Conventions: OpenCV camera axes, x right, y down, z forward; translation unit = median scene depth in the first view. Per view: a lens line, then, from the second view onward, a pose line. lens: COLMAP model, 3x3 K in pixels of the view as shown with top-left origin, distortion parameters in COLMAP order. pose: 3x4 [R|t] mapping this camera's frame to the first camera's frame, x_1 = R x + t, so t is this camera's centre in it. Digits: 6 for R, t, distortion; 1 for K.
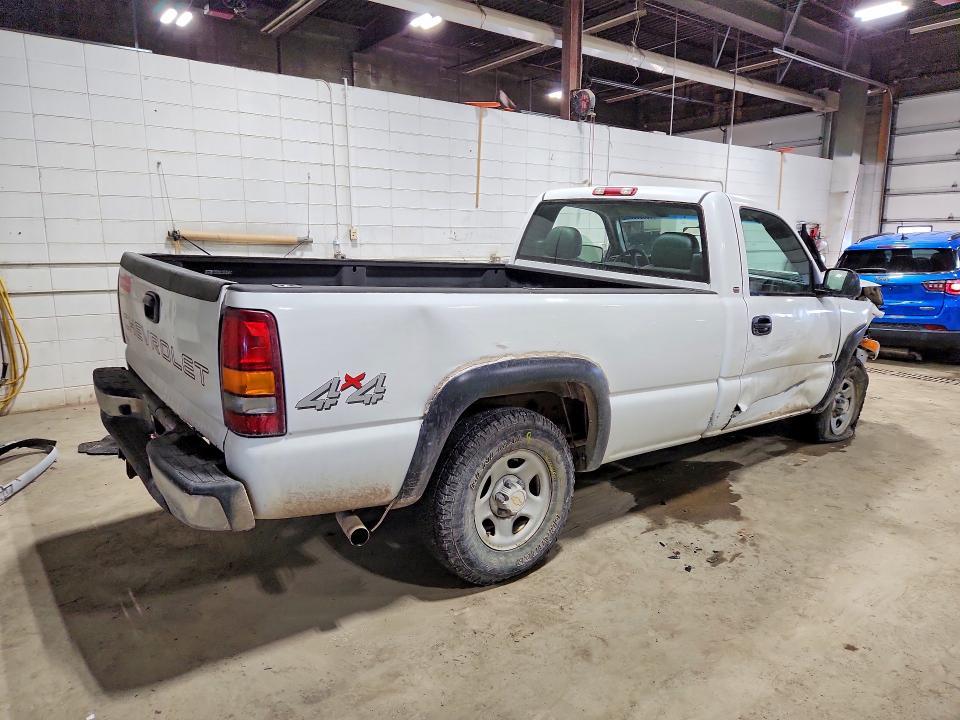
lens RADIAL K [[649.5, 0, 474.6], [0, 649.5, 362.9], [0, 0, 1]] dist [0.048988, -0.038205]
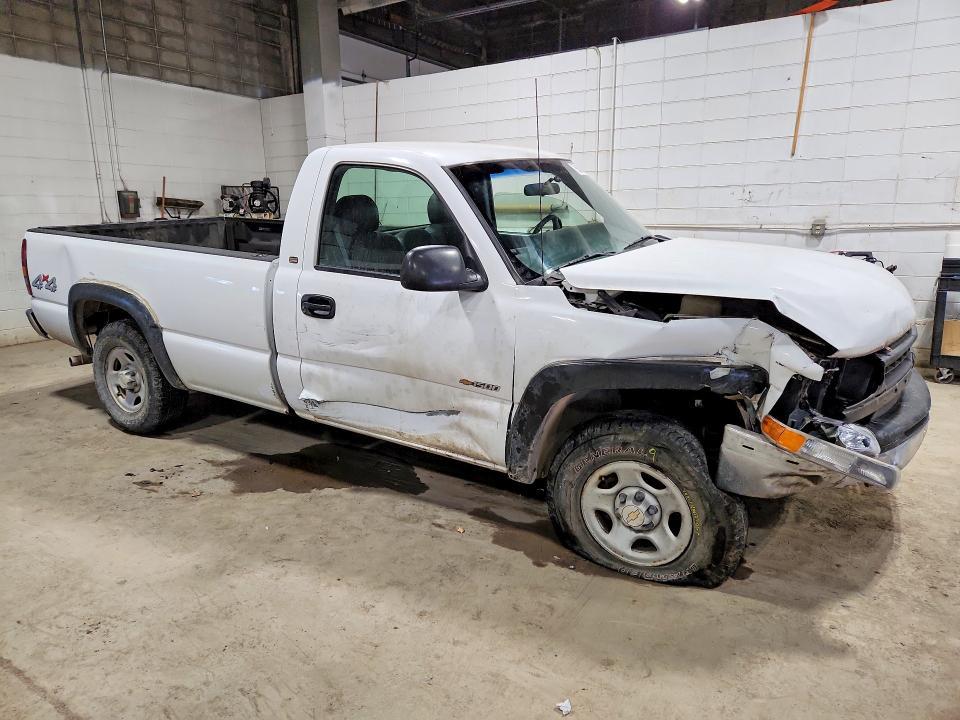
lens RADIAL K [[649.5, 0, 476.3], [0, 649.5, 358.6], [0, 0, 1]] dist [0.048988, -0.038205]
pose [[0.331410, 0.199860, -0.922076, 1.232936], [-0.160330, 0.975022, 0.153710, -0.145753], [0.929764, 0.096895, 0.355175, 0.861198]]
